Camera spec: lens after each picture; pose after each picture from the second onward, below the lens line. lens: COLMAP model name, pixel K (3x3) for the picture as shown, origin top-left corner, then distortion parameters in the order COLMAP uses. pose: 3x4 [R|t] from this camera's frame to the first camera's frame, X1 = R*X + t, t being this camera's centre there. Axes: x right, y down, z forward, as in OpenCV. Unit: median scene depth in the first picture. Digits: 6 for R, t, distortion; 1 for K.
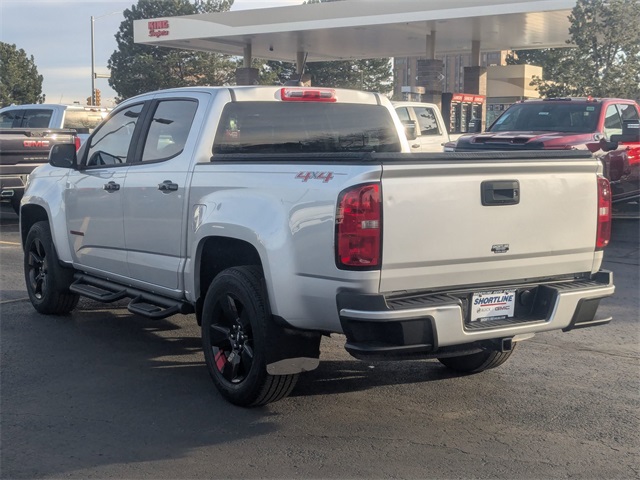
lens RADIAL K [[1025.1, 0, 320.0], [0, 1025.1, 240.0], [0, 0, 1]] dist [0.112939, -0.134502]
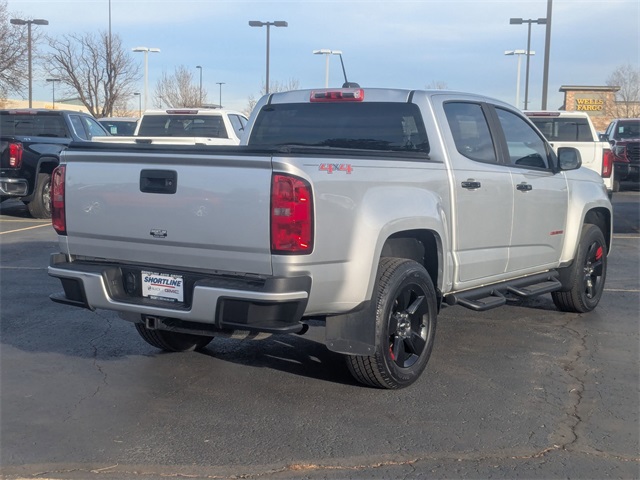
lens RADIAL K [[1025.1, 0, 320.0], [0, 1025.1, 240.0], [0, 0, 1]] dist [0.112939, -0.134502]
pose [[0.407367, 0.090913, -0.908728, 1.204423], [-0.108725, 0.992784, 0.050582, -0.056751], [0.906770, 0.078196, 0.414312, 0.698714]]
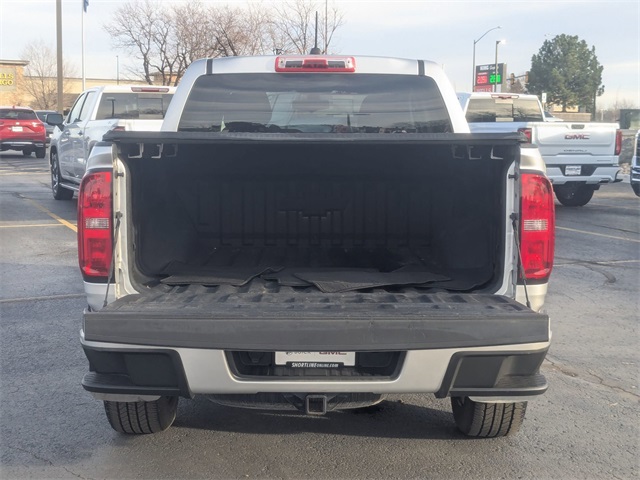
lens RADIAL K [[1025.1, 0, 320.0], [0, 1025.1, 240.0], [0, 0, 1]] dist [0.112939, -0.134502]
pose [[0.844456, 0.062322, -0.531987, 0.545972], [-0.058618, 0.997995, 0.023866, -0.027927], [0.532408, 0.011031, 0.846416, 0.393974]]
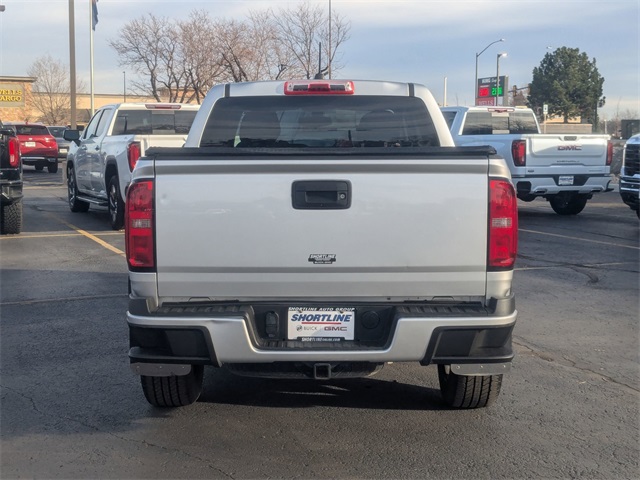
lens RADIAL K [[1025.1, 0, 320.0], [0, 1025.1, 240.0], [0, 0, 1]] dist [0.112939, -0.134502]
pose [[0.842147, 0.049849, -0.536939, 0.627495], [-0.051601, 0.998598, 0.011778, -0.017484], [0.536774, 0.017788, 0.843539, 0.267340]]
